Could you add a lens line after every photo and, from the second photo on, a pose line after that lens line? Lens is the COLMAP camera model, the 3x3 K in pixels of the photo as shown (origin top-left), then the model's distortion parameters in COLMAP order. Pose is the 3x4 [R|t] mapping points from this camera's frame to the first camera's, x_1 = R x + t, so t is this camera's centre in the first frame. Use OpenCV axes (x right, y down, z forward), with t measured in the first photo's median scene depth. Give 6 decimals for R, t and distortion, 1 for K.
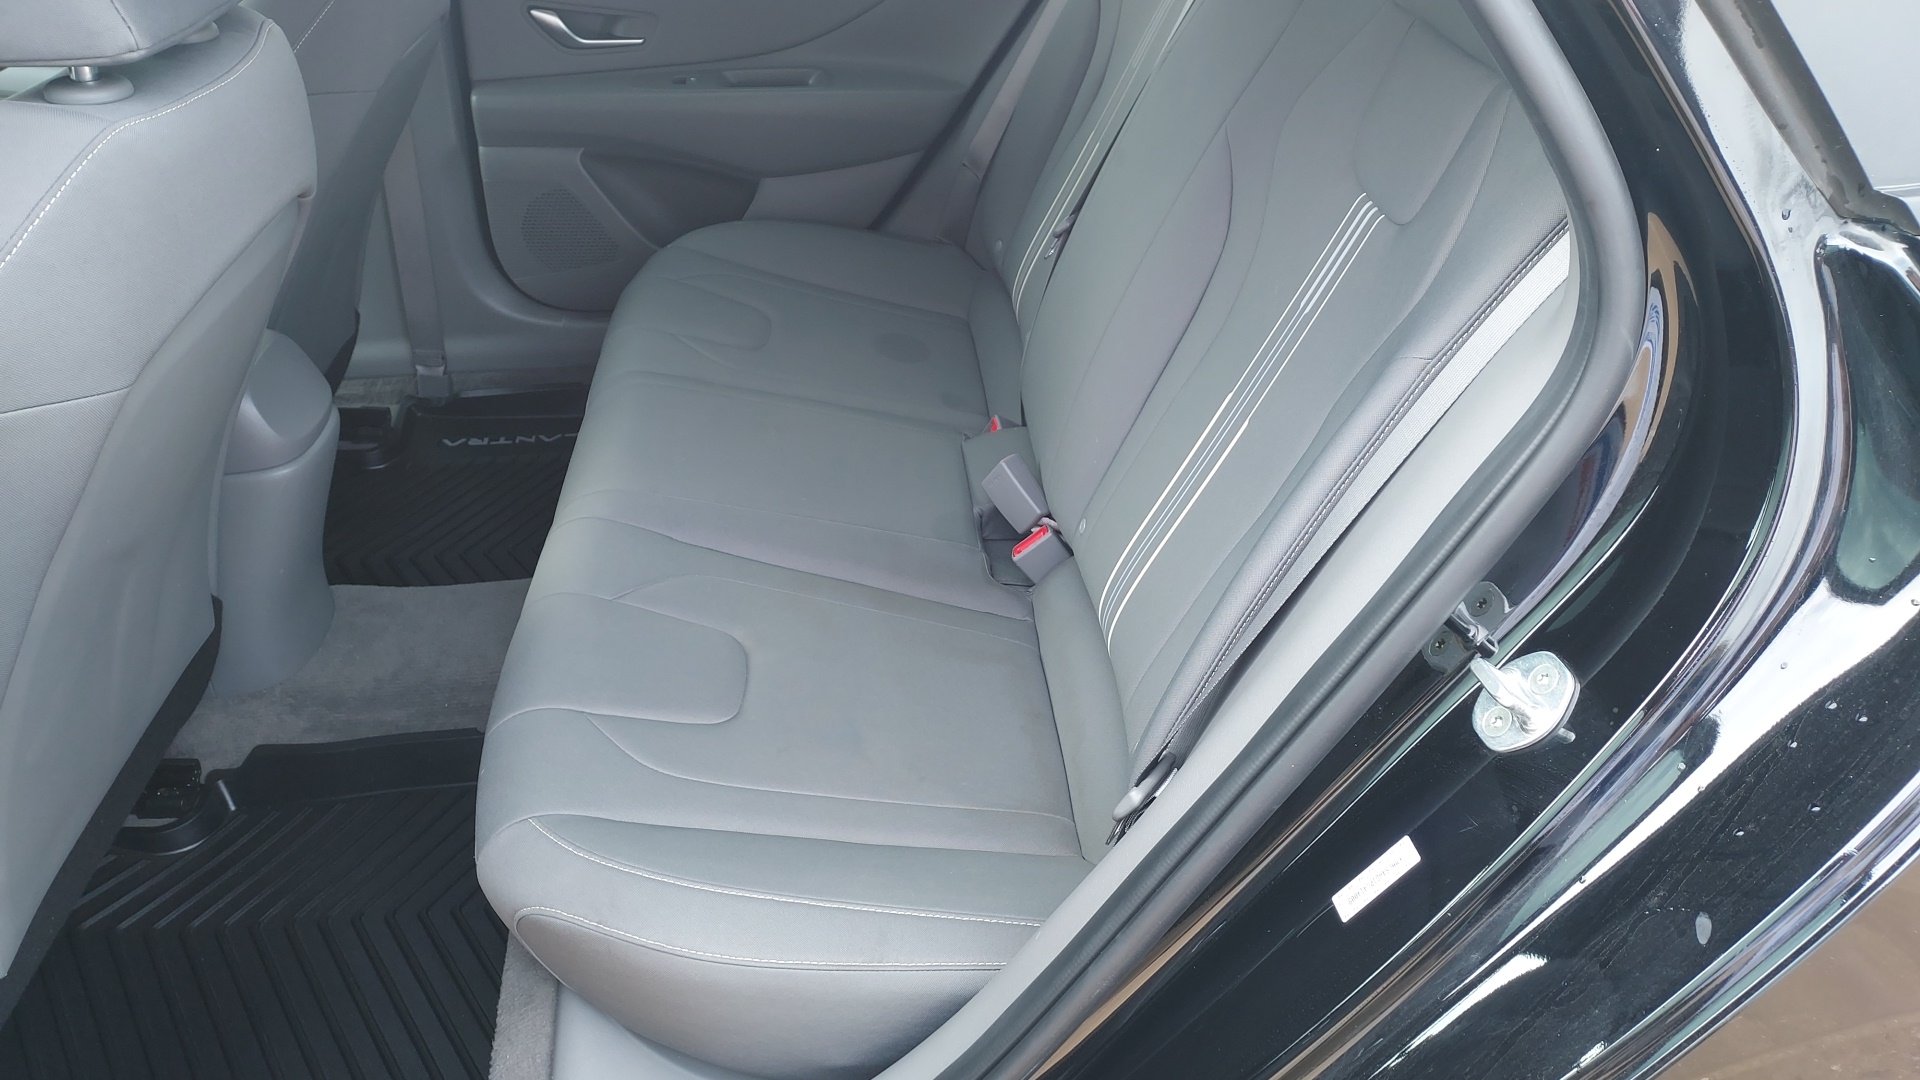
lens RADIAL K [[1425.5, 0, 960.0], [0, 1425.5, 540.0], [0, 0, 1]] dist [0.142918, -0.137339]
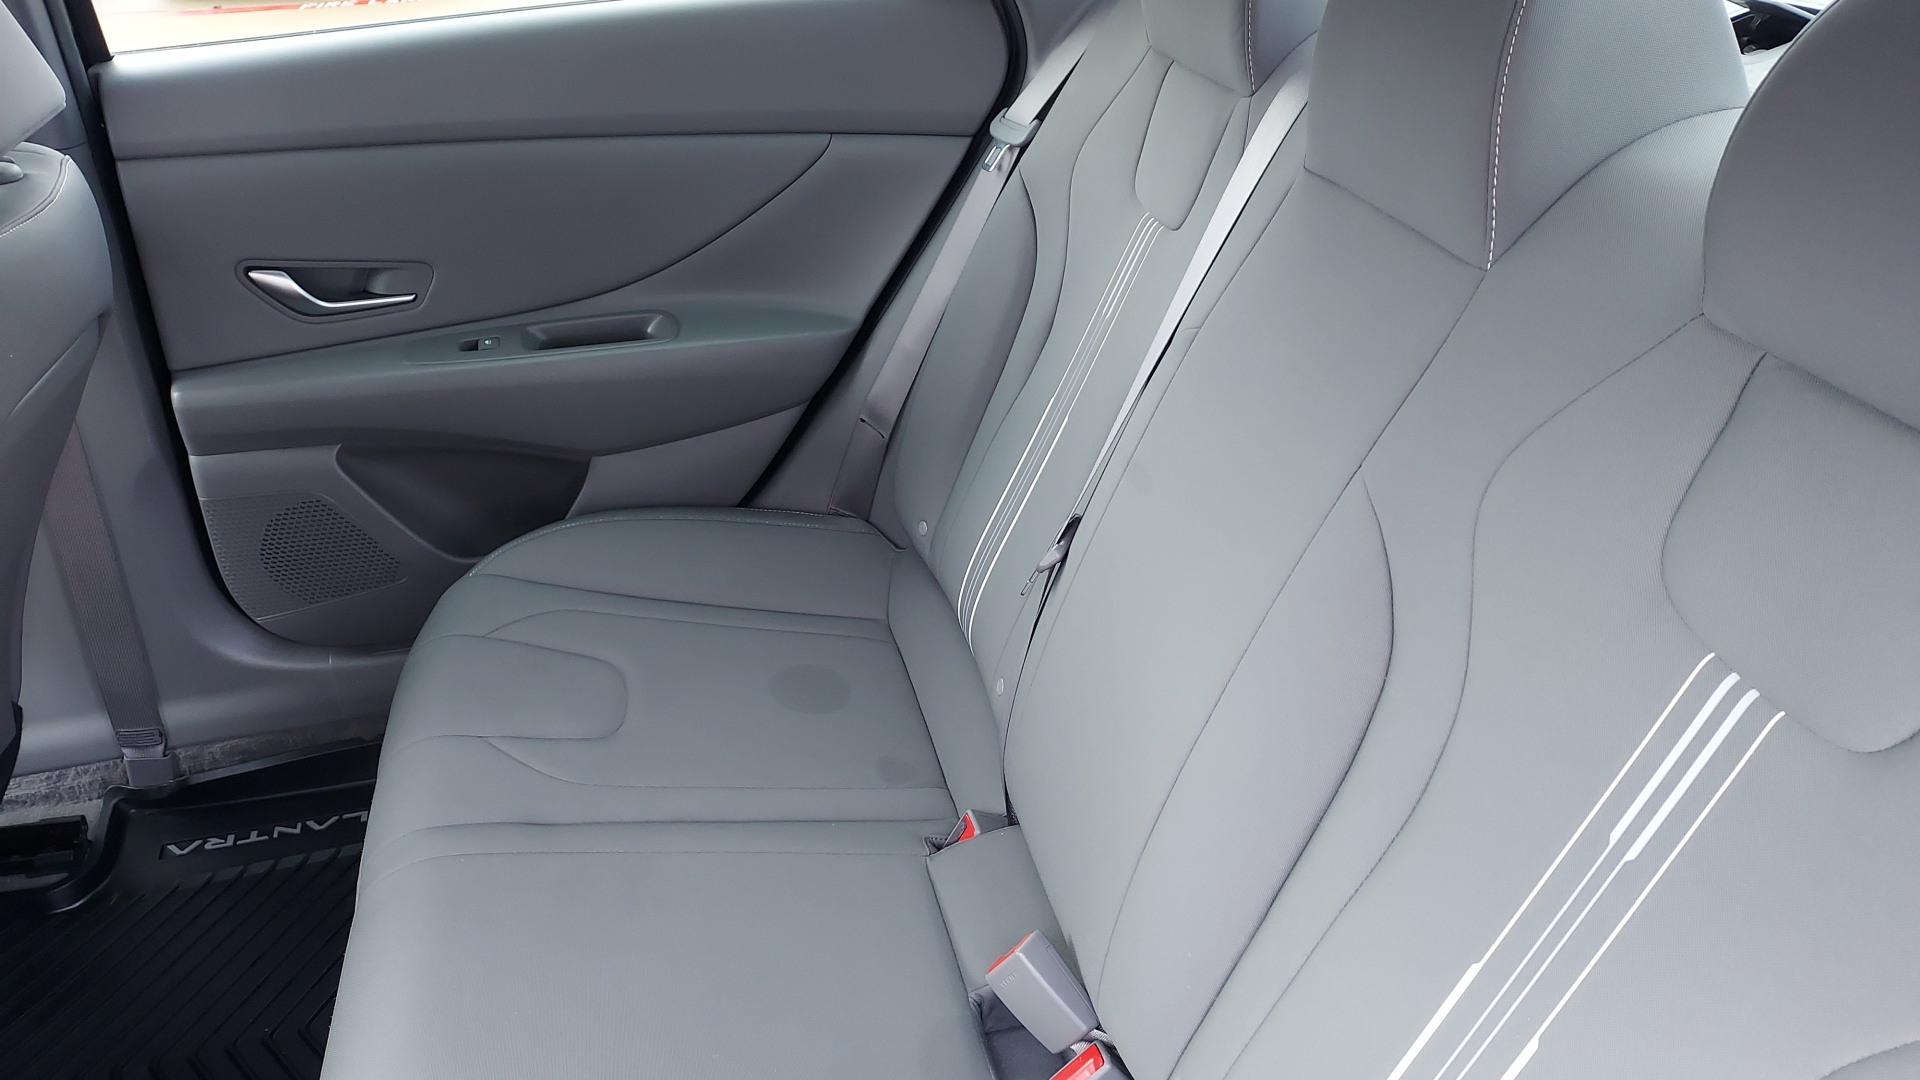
lens RADIAL K [[1403.7, 0, 986.5], [0, 1403.7, 538.6], [0, 0, 1]] dist [0.023469, 0.006878]
pose [[0.986124, -0.095385, 0.135869, -0.039184], [0.103567, 0.993130, -0.054465, -0.150842], [-0.129741, 0.067781, 0.989229, 0.257576]]
